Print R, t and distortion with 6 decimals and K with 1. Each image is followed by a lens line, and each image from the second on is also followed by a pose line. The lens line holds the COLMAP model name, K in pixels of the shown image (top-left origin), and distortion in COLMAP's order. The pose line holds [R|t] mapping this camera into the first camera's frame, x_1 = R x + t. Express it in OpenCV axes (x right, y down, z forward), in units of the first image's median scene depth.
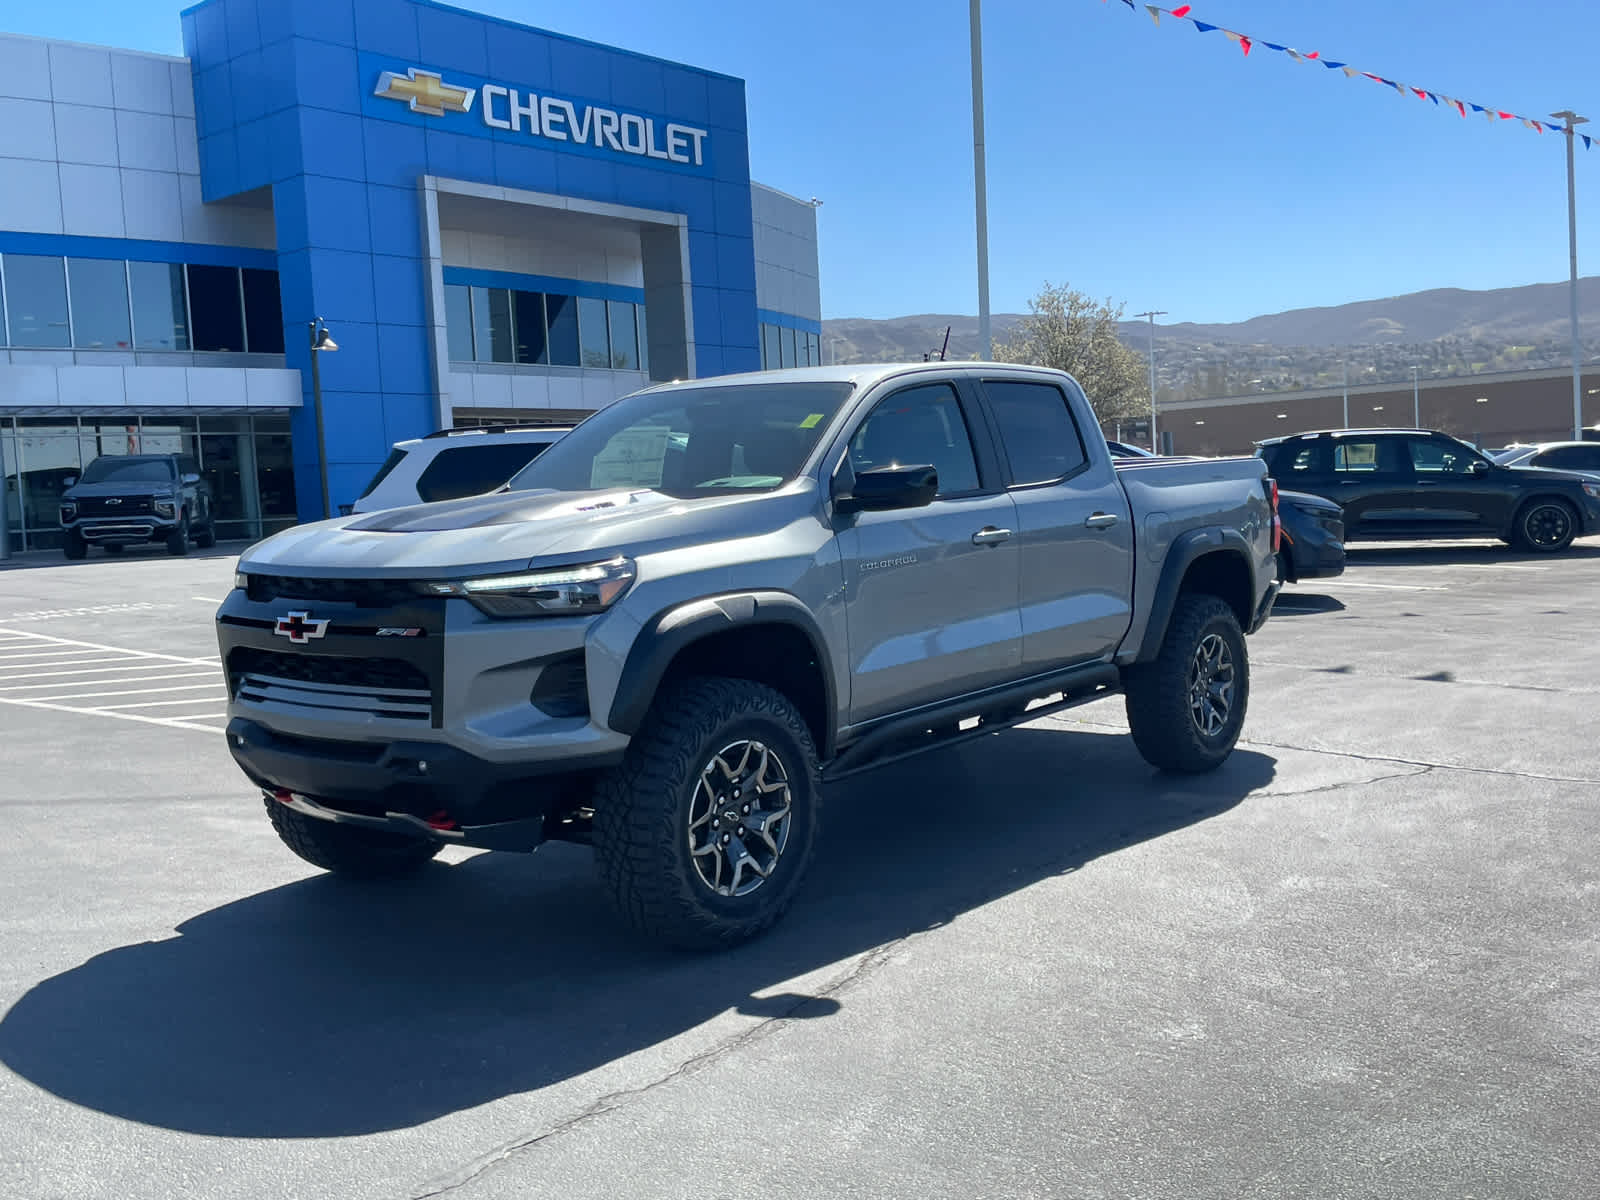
lens RADIAL K [[1594.6, 0, 805.9], [0, 1594.6, 594.5], [0, 0, 1]] dist [0.116039, -0.210636]
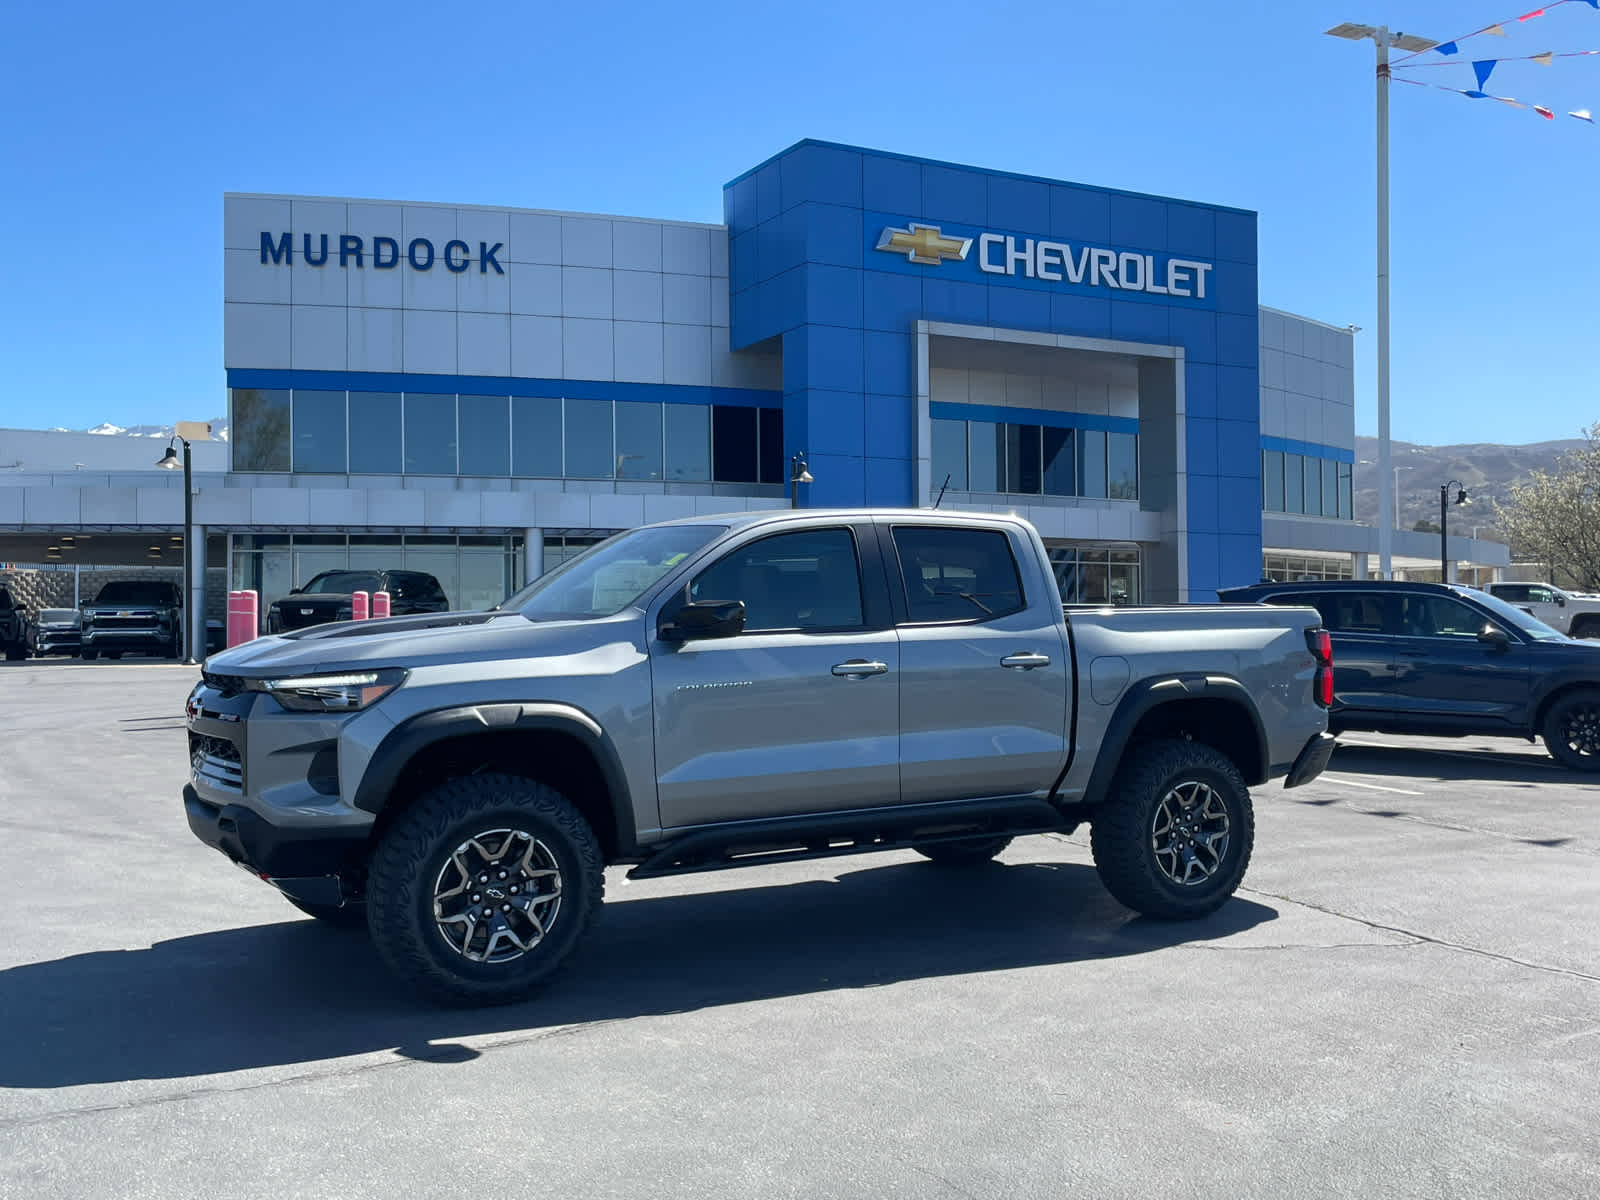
lens RADIAL K [[1594.6, 0, 805.9], [0, 1594.6, 594.5], [0, 0, 1]] dist [0.116039, -0.210636]
pose [[0.934048, 0.032762, -0.355642, 0.156225], [-0.060431, 0.995923, -0.066971, -0.003925], [0.351998, 0.084046, 0.932220, -0.009492]]
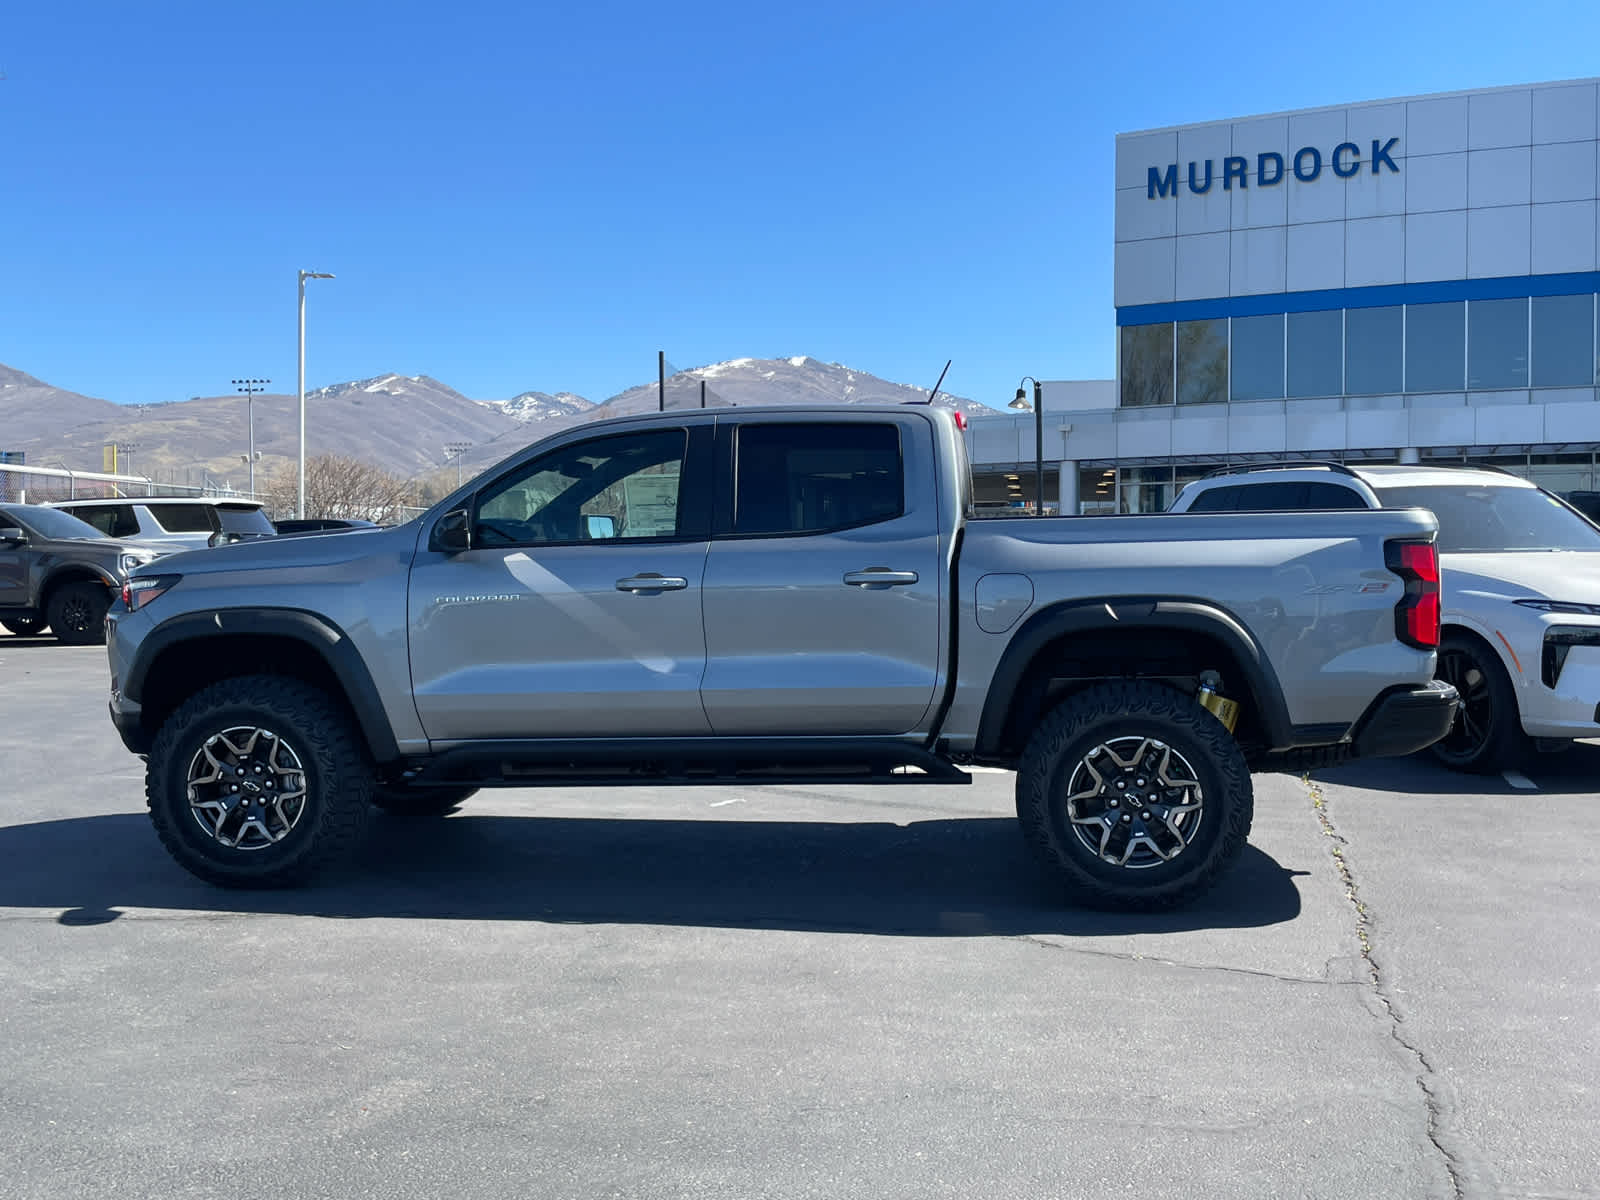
lens RADIAL K [[1594.6, 0, 805.9], [0, 1594.6, 594.5], [0, 0, 1]] dist [0.116039, -0.210636]
pose [[0.520543, 0.057591, -0.851891, 0.337842], [-0.076642, 0.996847, 0.020559, -0.019052], [0.850389, 0.054588, 0.523315, 0.189321]]
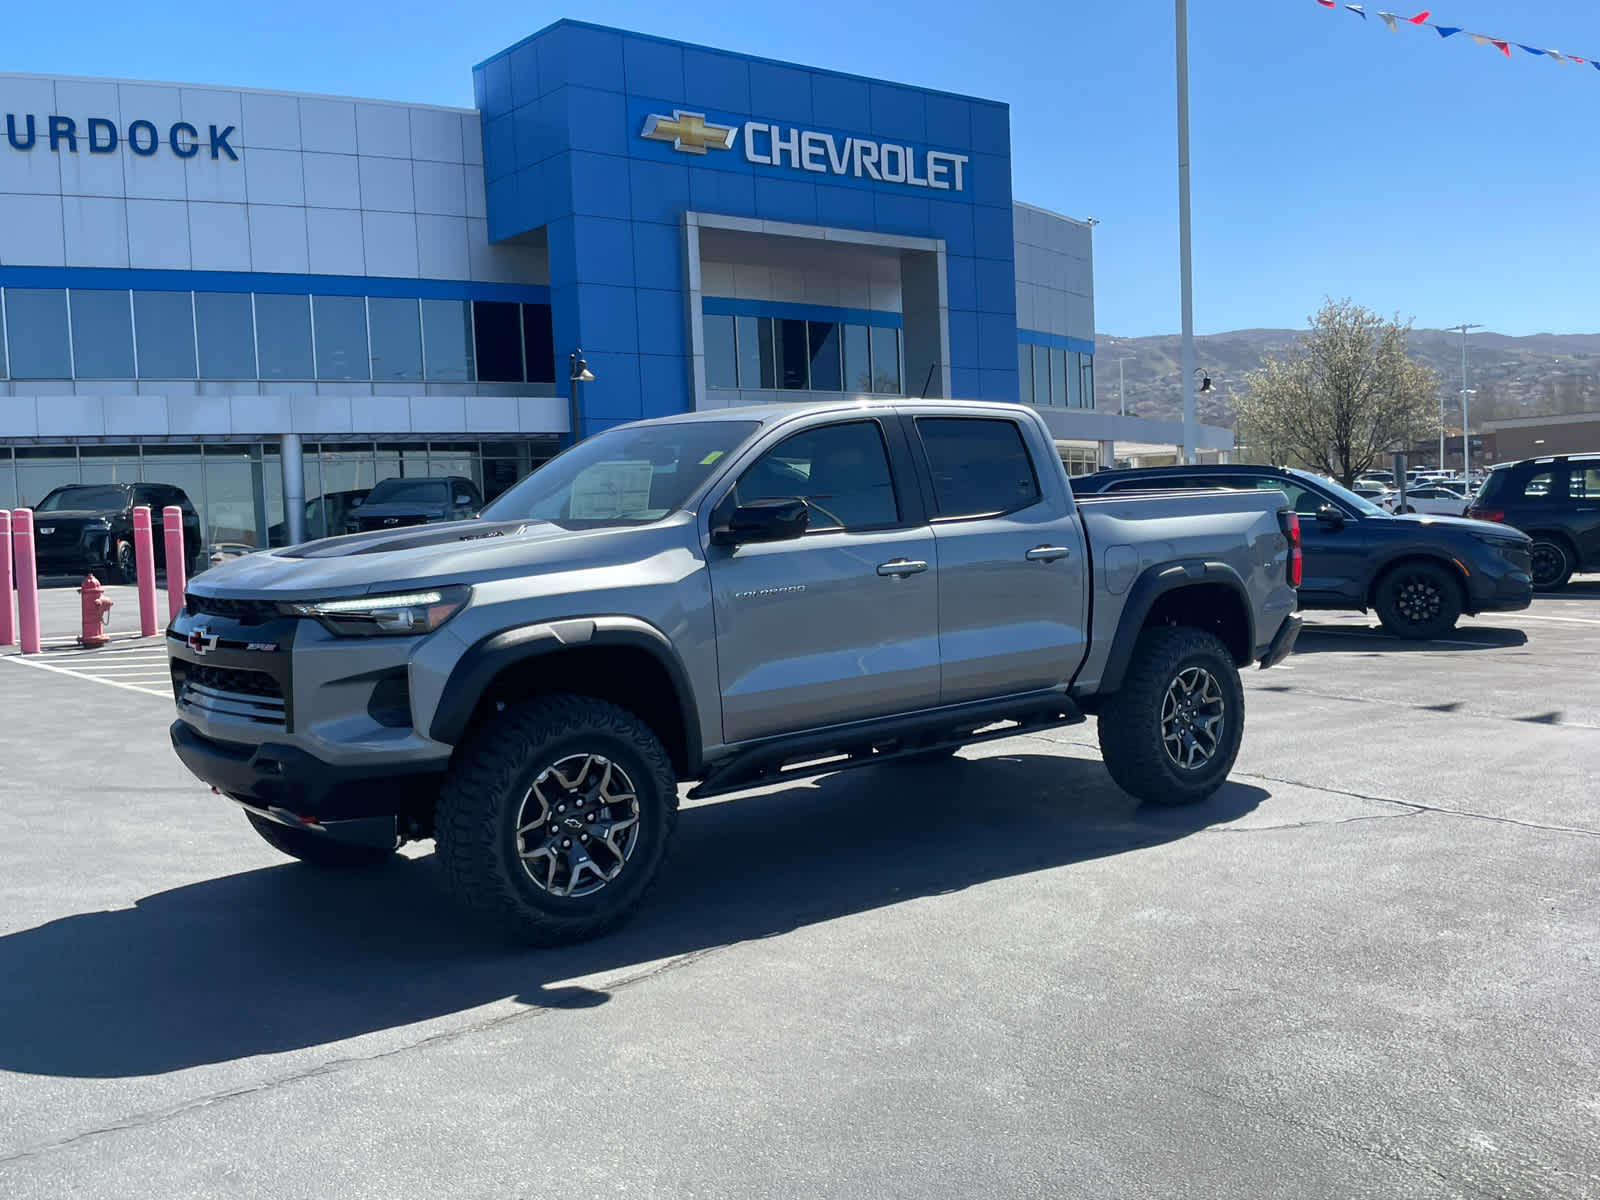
lens RADIAL K [[1594.6, 0, 805.9], [0, 1594.6, 594.5], [0, 0, 1]] dist [0.116039, -0.210636]
pose [[0.981397, 0.015649, -0.191353, 0.085140], [-0.018087, 0.999776, -0.011002, -0.002060], [0.191138, 0.014259, 0.981460, -0.010890]]
